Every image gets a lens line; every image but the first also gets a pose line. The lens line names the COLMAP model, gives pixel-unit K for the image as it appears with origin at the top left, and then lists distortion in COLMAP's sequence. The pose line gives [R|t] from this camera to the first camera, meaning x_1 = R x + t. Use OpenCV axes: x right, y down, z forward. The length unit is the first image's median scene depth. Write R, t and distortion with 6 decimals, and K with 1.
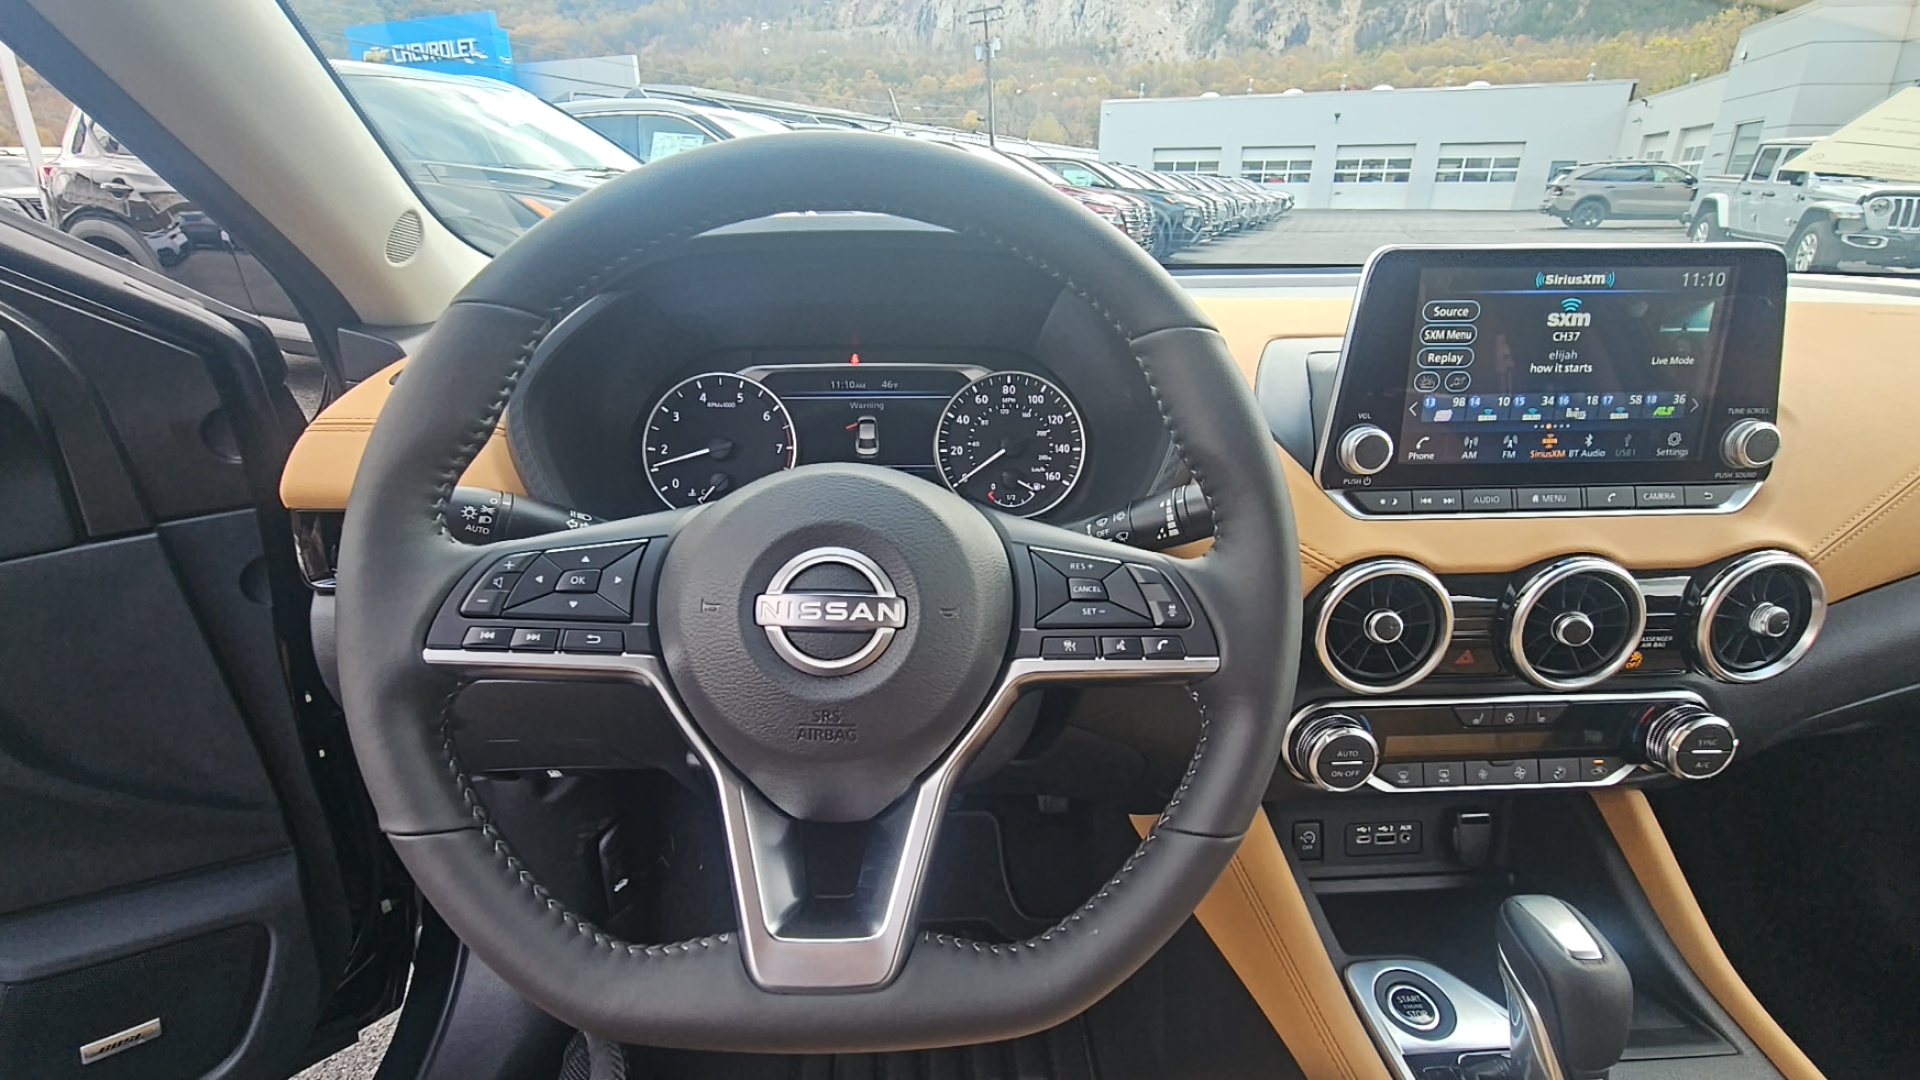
lens RADIAL K [[858.2, 0, 963.2], [0, 858.2, 535.3], [0, 0, 1]] dist [0.009037, -0.007813]
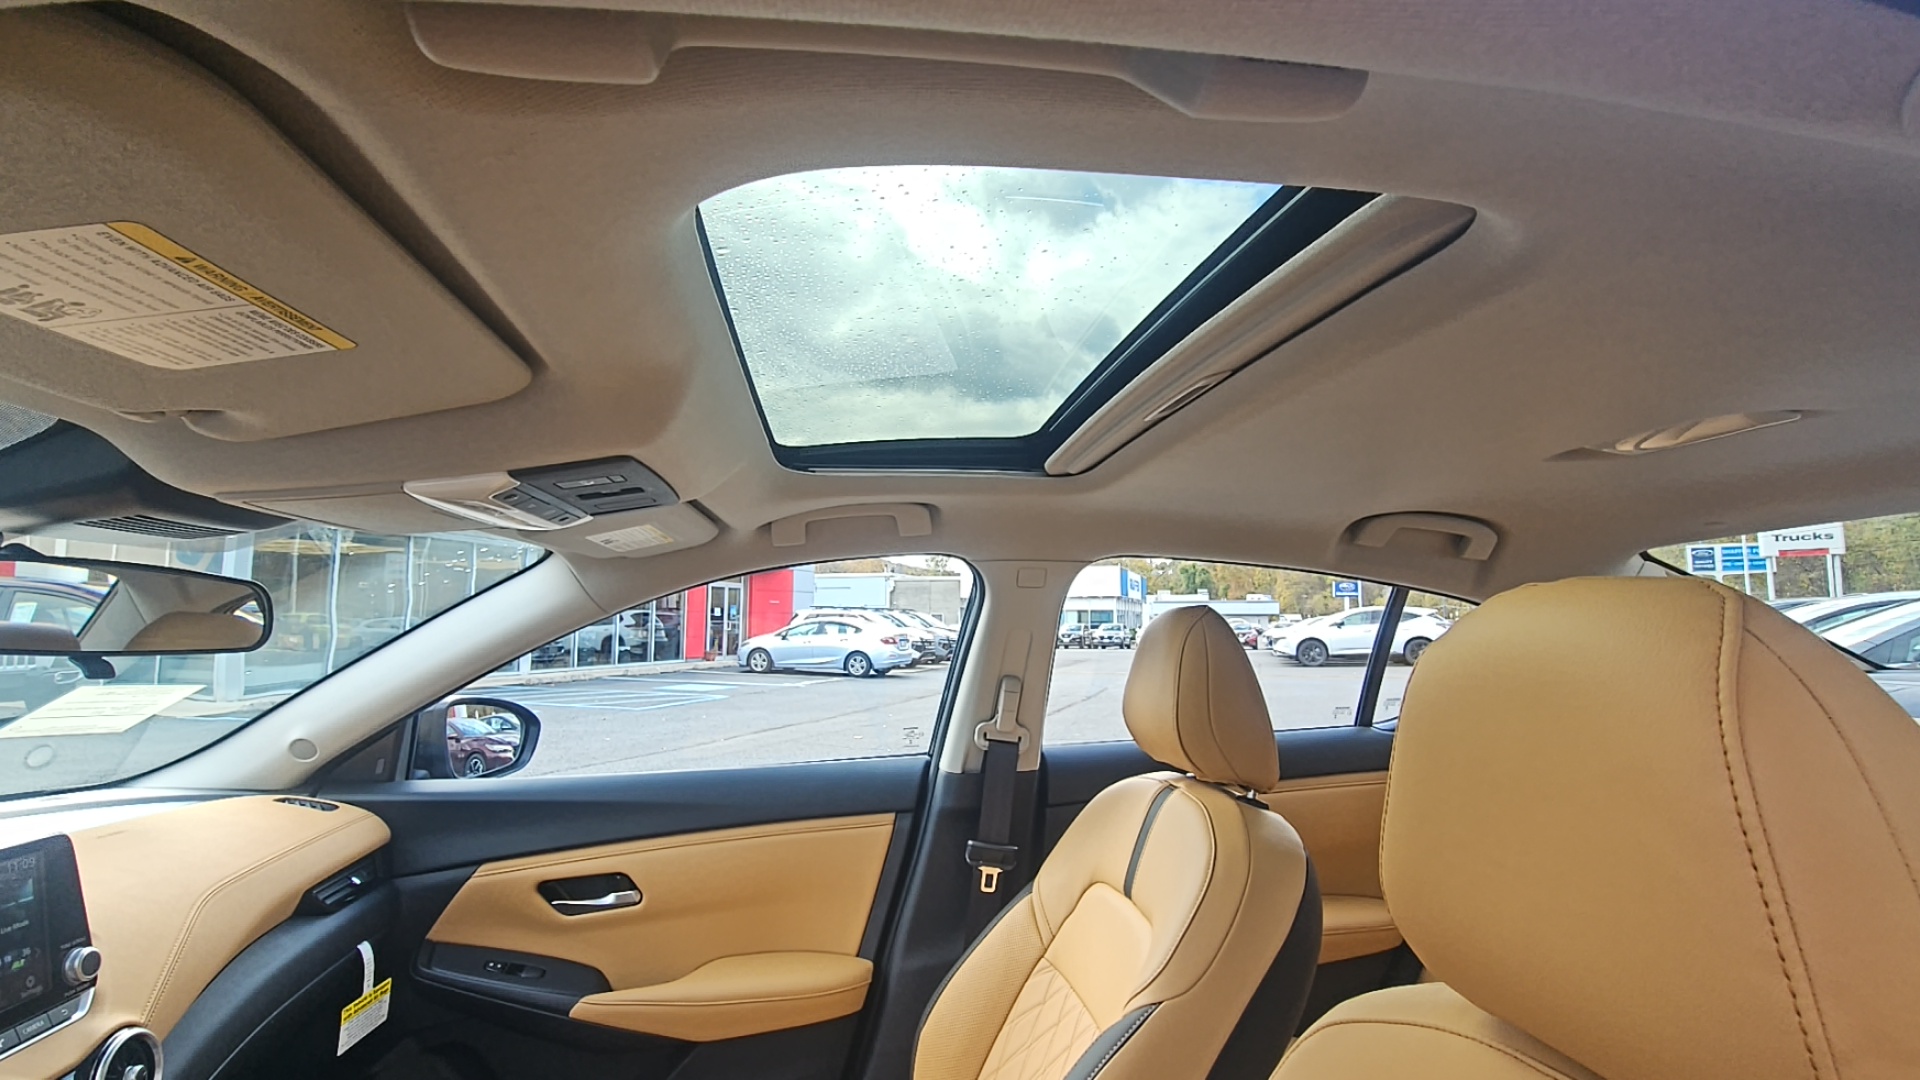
lens RADIAL K [[858.2, 0, 961.6], [0, 858.2, 527.1], [0, 0, 1]] dist [0.009037, -0.007813]
pose [[-0.084904, 0.112186, 0.990053, -0.589065], [0.368473, 0.926735, -0.073412, -0.116994], [-0.925753, 0.358575, -0.120021, -0.367338]]
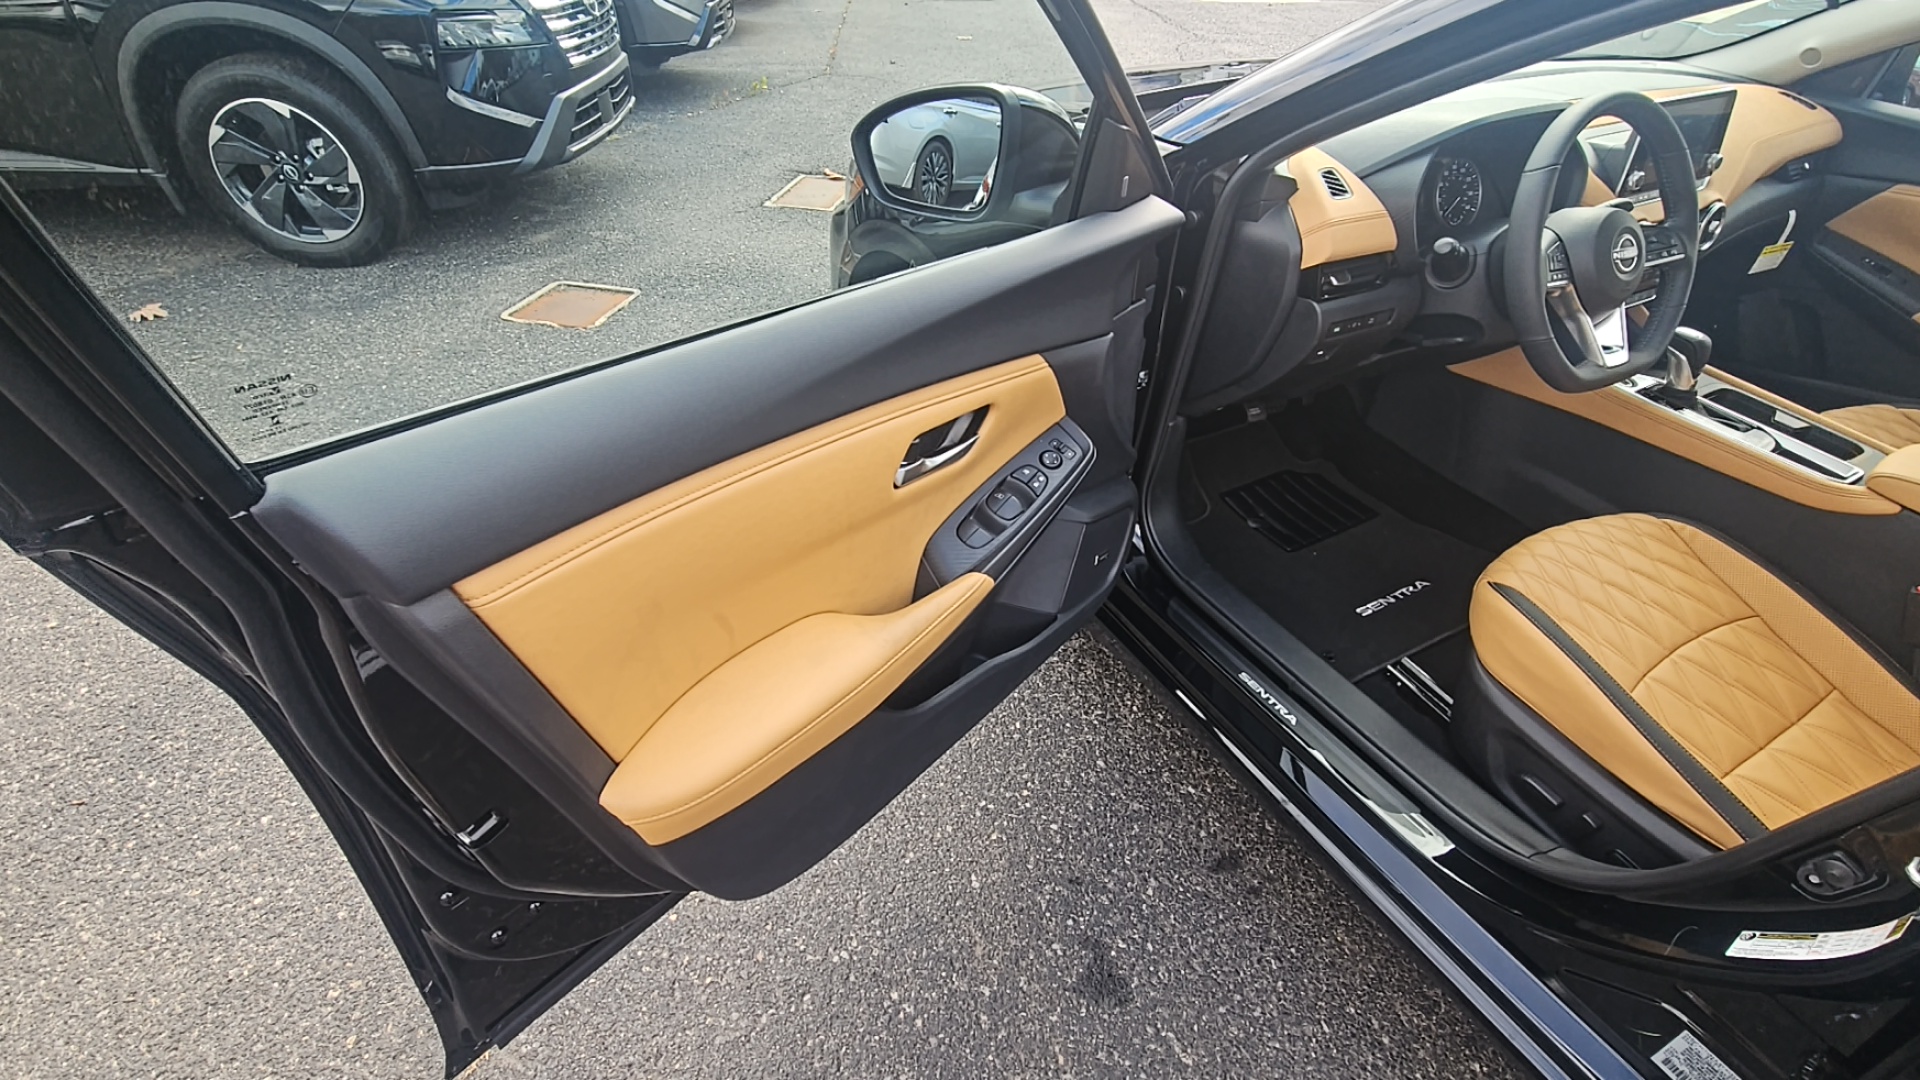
lens RADIAL K [[858.2, 0, 949.9], [0, 858.2, 538.8], [0, 0, 1]] dist [0.009037, -0.007813]
pose [[0.905322, -0.256033, 0.338878, -2.251459], [0.148215, 0.938166, 0.312852, -0.172959], [-0.398024, -0.233005, 0.887291, -0.685146]]
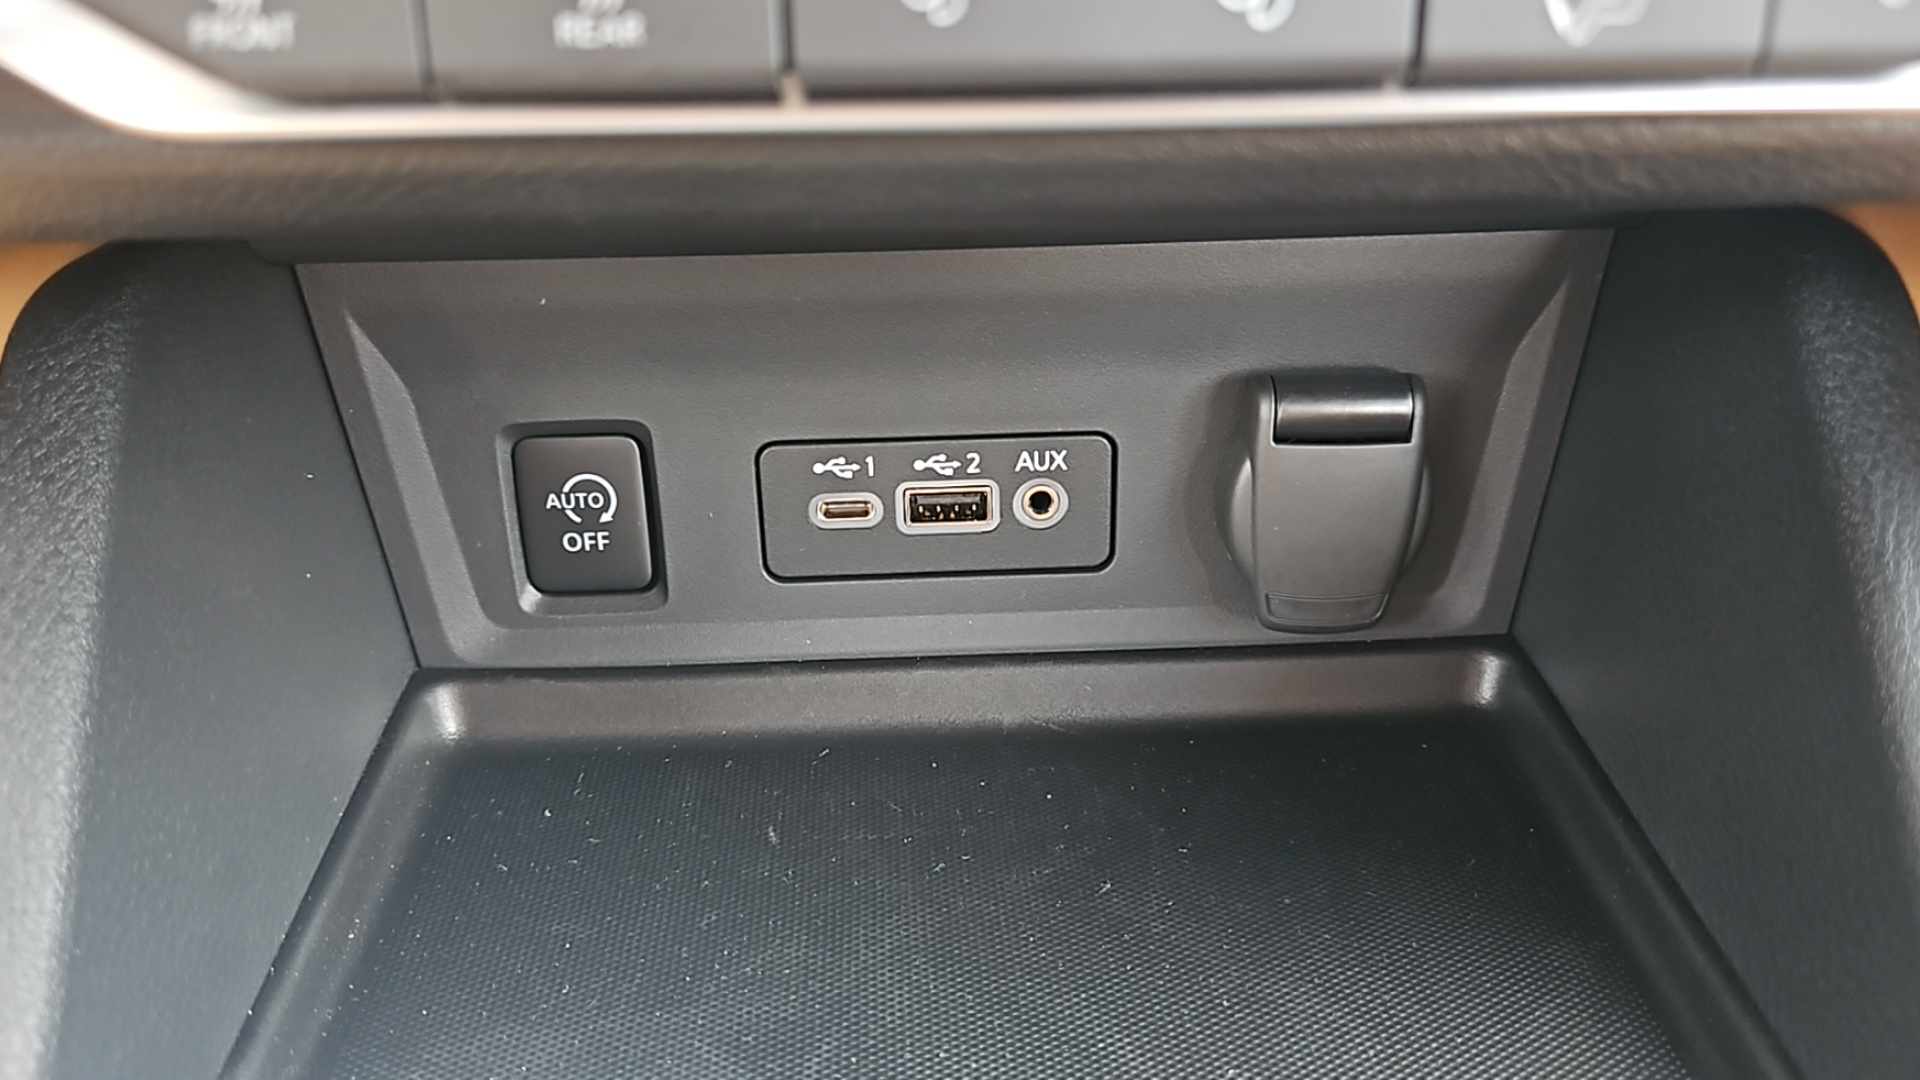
lens RADIAL K [[1445.8, 0, 962.9], [0, 1445.8, 533.8], [0, 0, 1]] dist [0.037698, -0.082712]
pose [[0.999671, 0.009730, -0.023752, 0.555196], [-0.001009, 0.939547, 0.342419, 0.254391], [0.025648, -0.342282, 0.939247, 0.711084]]
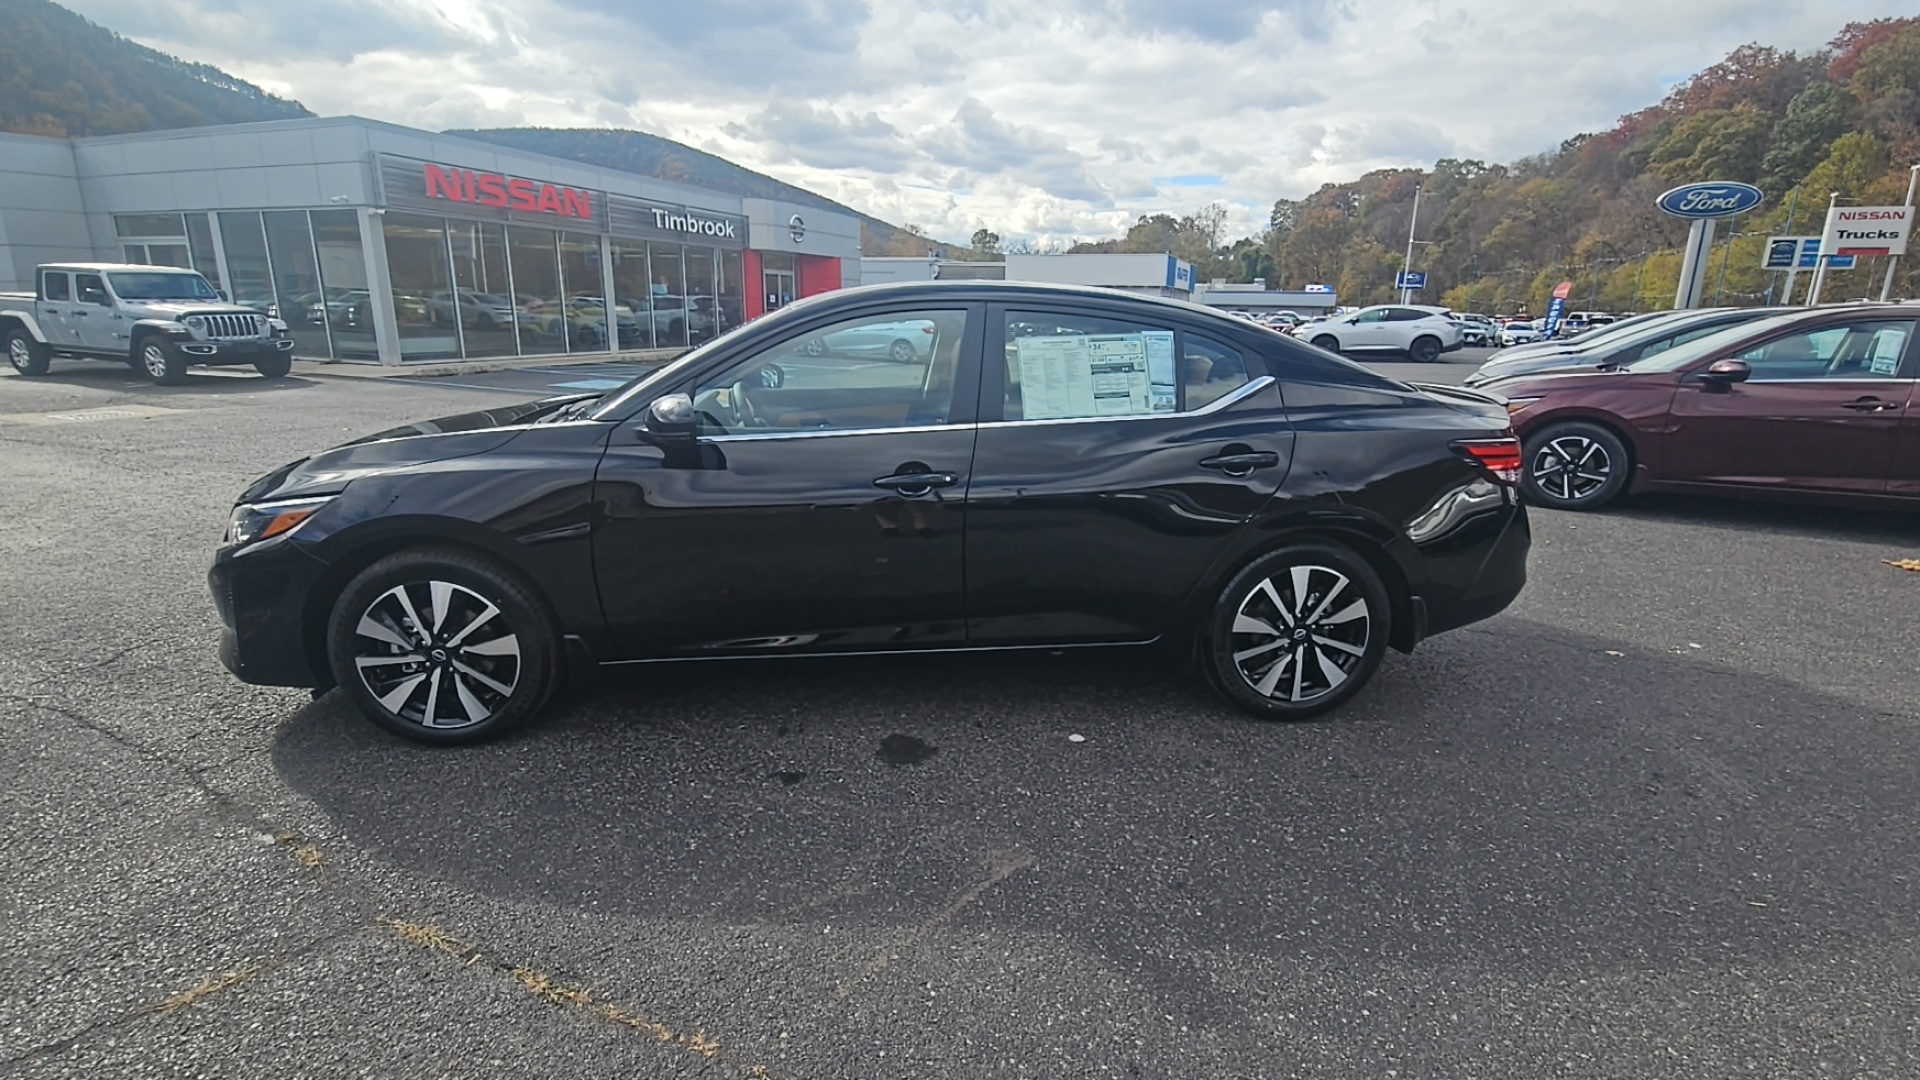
lens RADIAL K [[858.2, 0, 960.8], [0, 858.2, 535.8], [0, 0, 1]] dist [0.009037, -0.007813]
pose [[-0.031137, -0.254945, 0.966454, -5.648725], [0.353389, 0.901663, 0.249239, -0.312643], [-0.934958, 0.349295, 0.062020, -0.612930]]
